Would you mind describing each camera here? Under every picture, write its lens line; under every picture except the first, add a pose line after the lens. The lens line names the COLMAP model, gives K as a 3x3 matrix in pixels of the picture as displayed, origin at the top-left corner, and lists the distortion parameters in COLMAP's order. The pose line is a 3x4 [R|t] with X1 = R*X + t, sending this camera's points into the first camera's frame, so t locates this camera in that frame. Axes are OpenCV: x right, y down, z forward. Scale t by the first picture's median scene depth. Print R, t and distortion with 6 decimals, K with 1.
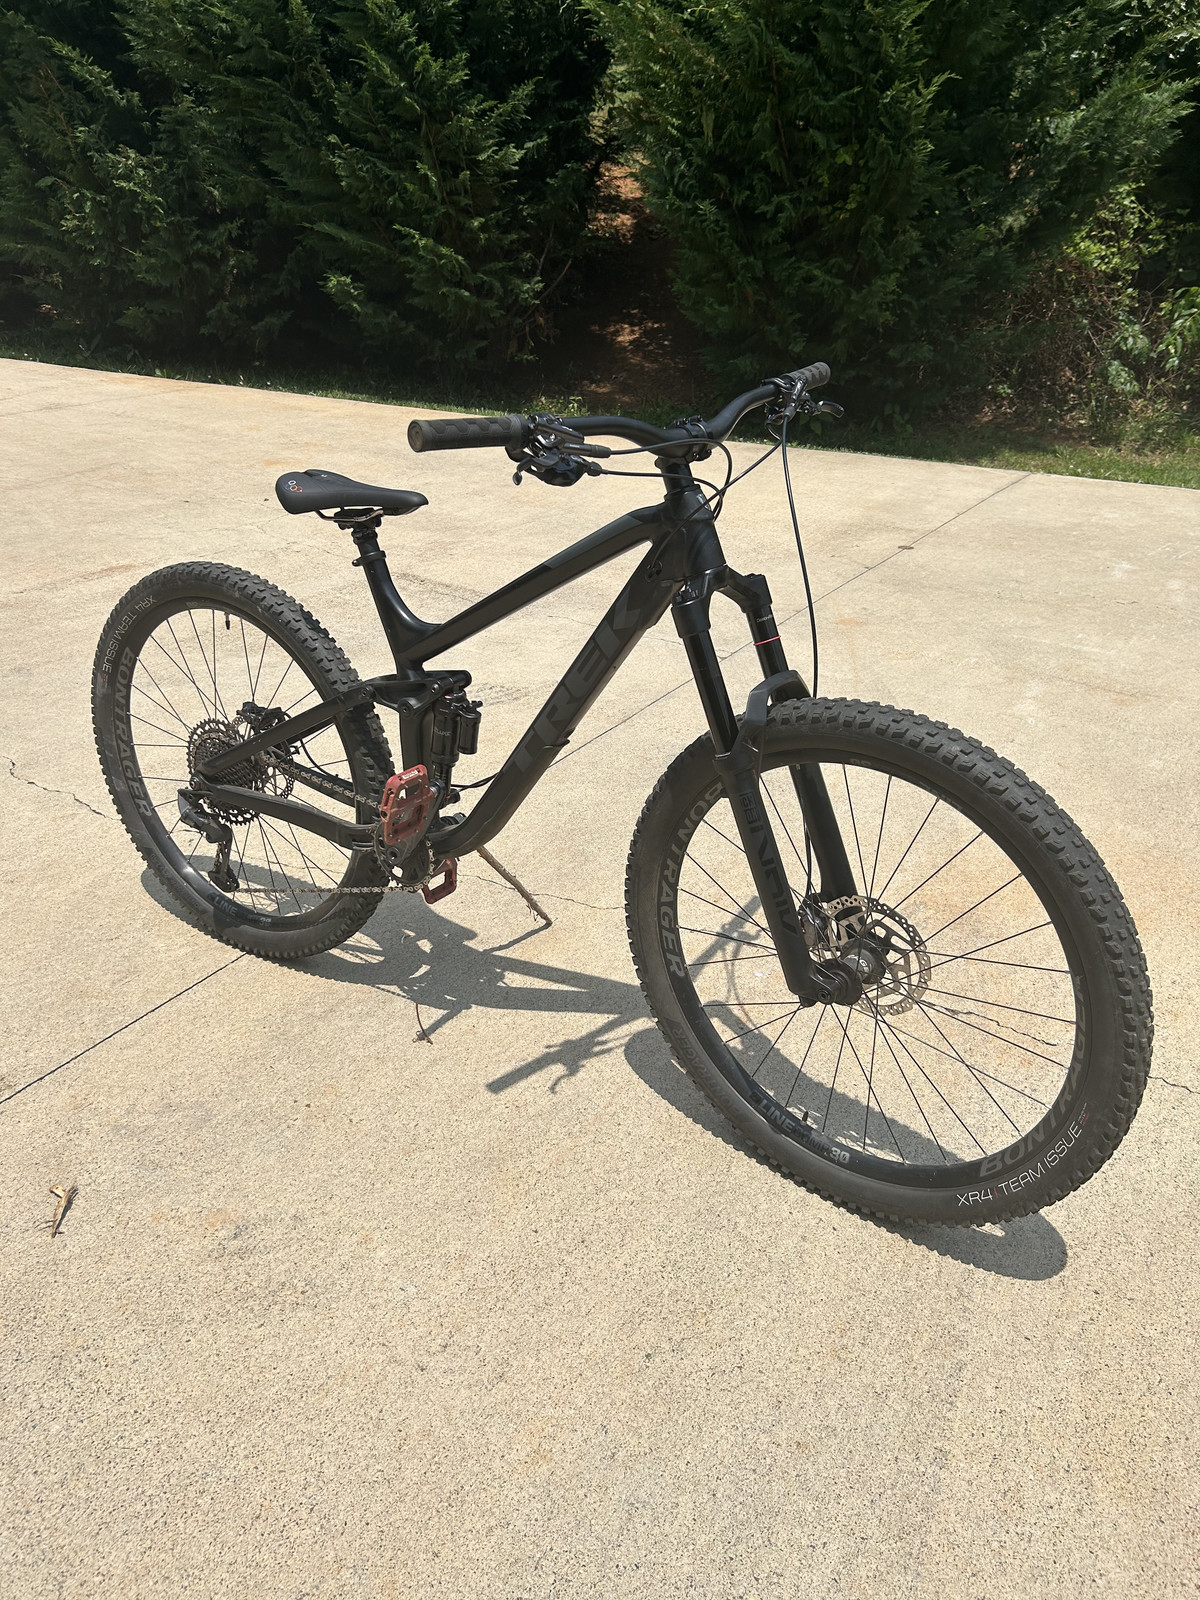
lens RADIAL K [[1313.4, 0, 600.0], [0, 1313.4, 800.0], [0, 0, 1]] dist [0.000616, -0.069855]
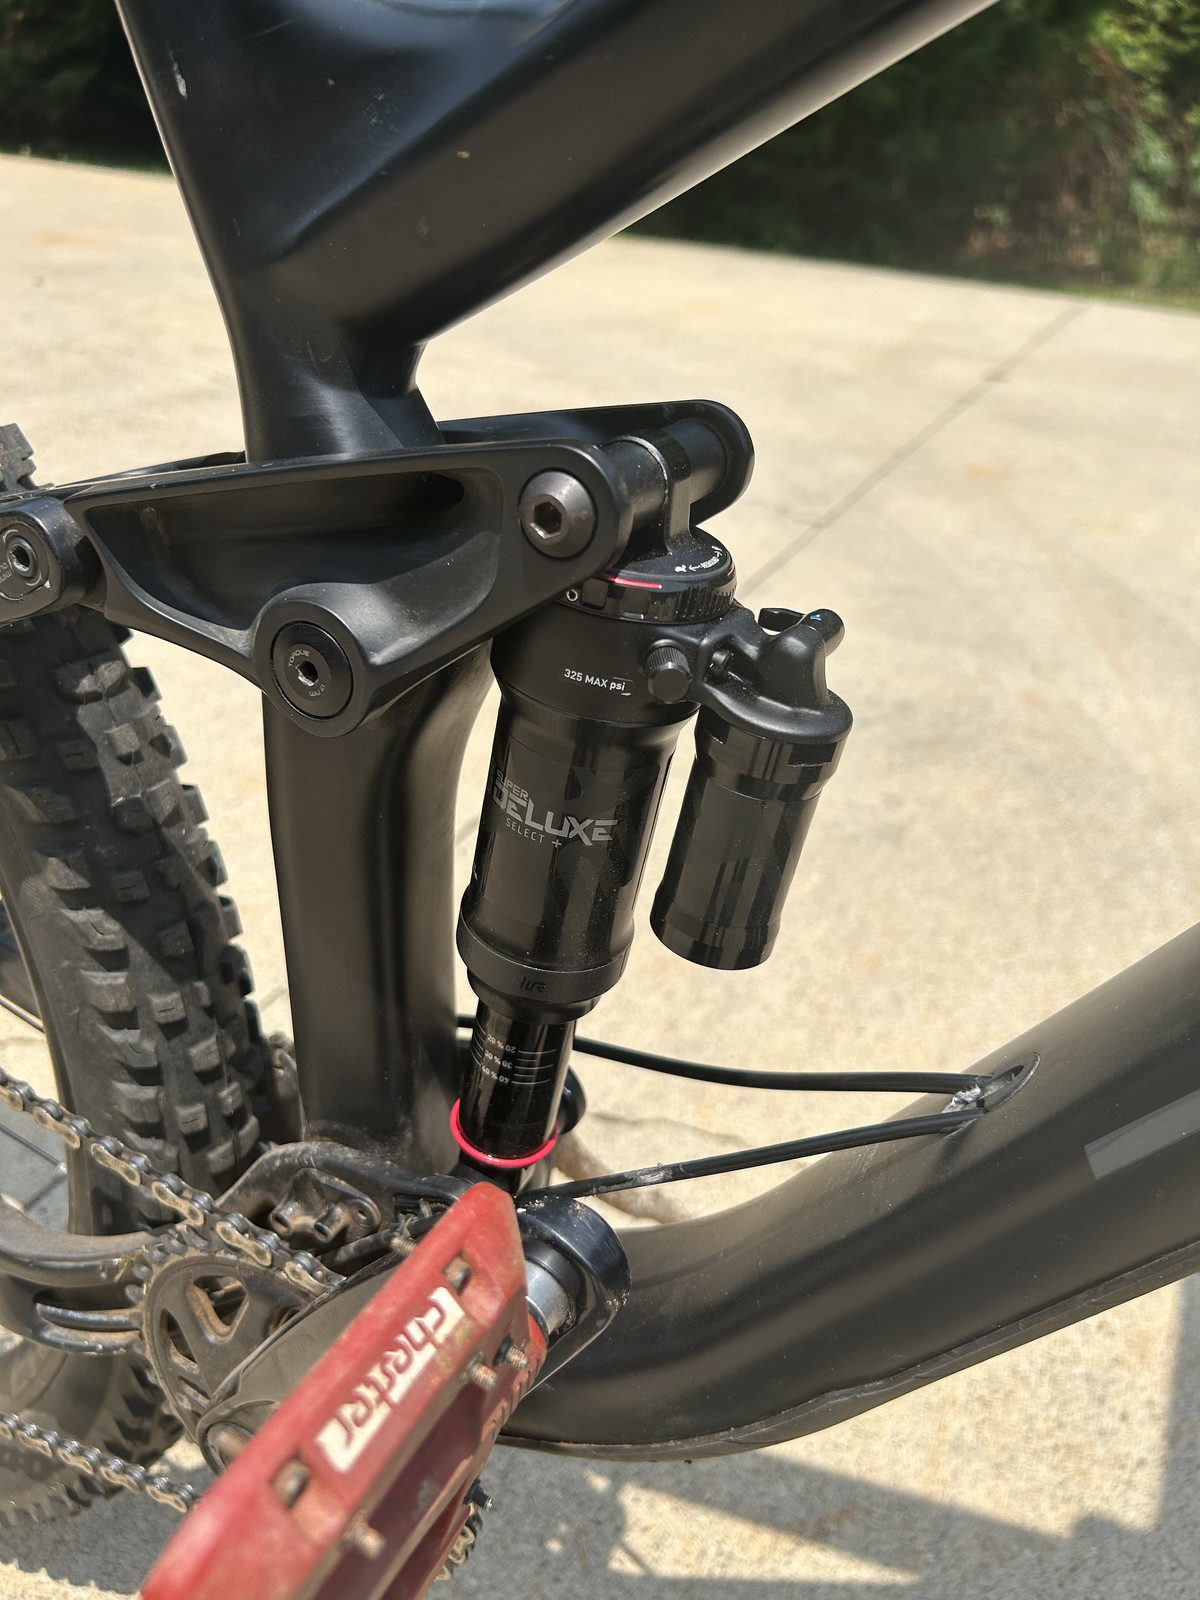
lens RADIAL K [[1313.4, 0, 600.0], [0, 1313.4, 800.0], [0, 0, 1]] dist [0.000616, -0.069855]
pose [[0.994330, -0.008327, 0.106010, -0.124506], [-0.000153, 0.996817, 0.079728, -0.062241], [-0.106336, -0.079292, 0.991164, 0.808495]]
